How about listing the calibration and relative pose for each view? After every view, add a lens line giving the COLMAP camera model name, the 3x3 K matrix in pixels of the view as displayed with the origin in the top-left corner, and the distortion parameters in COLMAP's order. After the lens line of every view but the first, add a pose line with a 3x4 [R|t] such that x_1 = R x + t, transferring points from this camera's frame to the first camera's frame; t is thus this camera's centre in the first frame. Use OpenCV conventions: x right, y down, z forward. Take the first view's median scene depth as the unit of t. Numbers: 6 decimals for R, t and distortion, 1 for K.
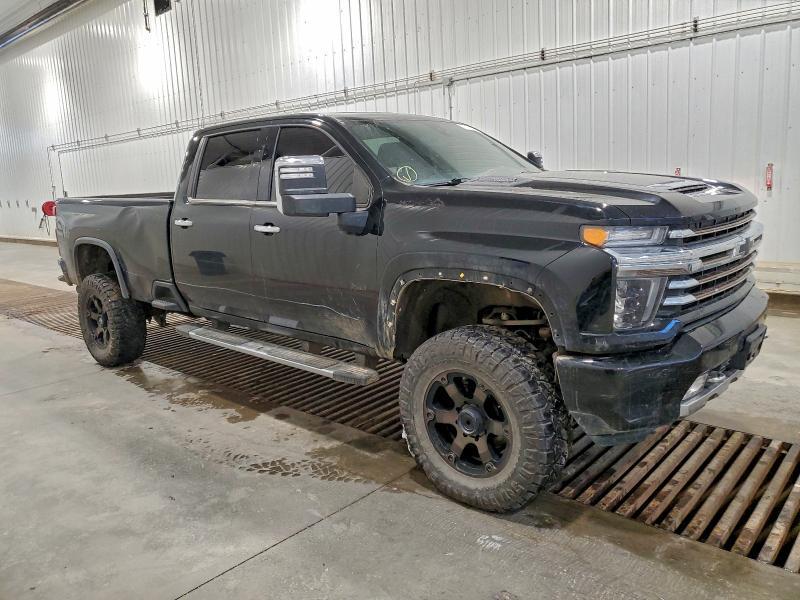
lens RADIAL K [[624.4, 0, 400.0], [0, 624.4, 300.0], [0, 0, 1]] dist [0.002497, 0.002374]
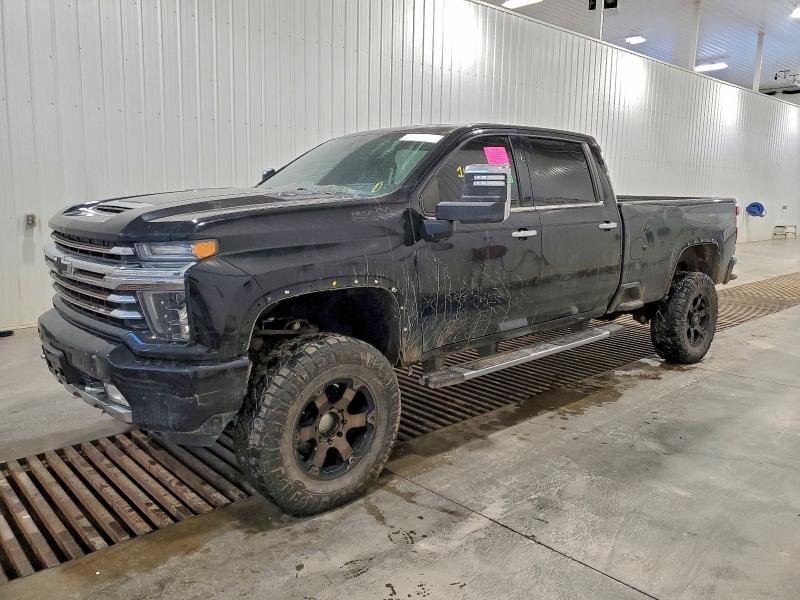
lens RADIAL K [[624.4, 0, 400.0], [0, 624.4, 300.0], [0, 0, 1]] dist [0.002497, 0.002374]
pose [[-0.099354, 0.227485, -0.968700, 1.287728], [-0.213938, 0.945866, 0.244066, -0.339693], [0.971782, 0.231490, -0.045308, 1.368650]]
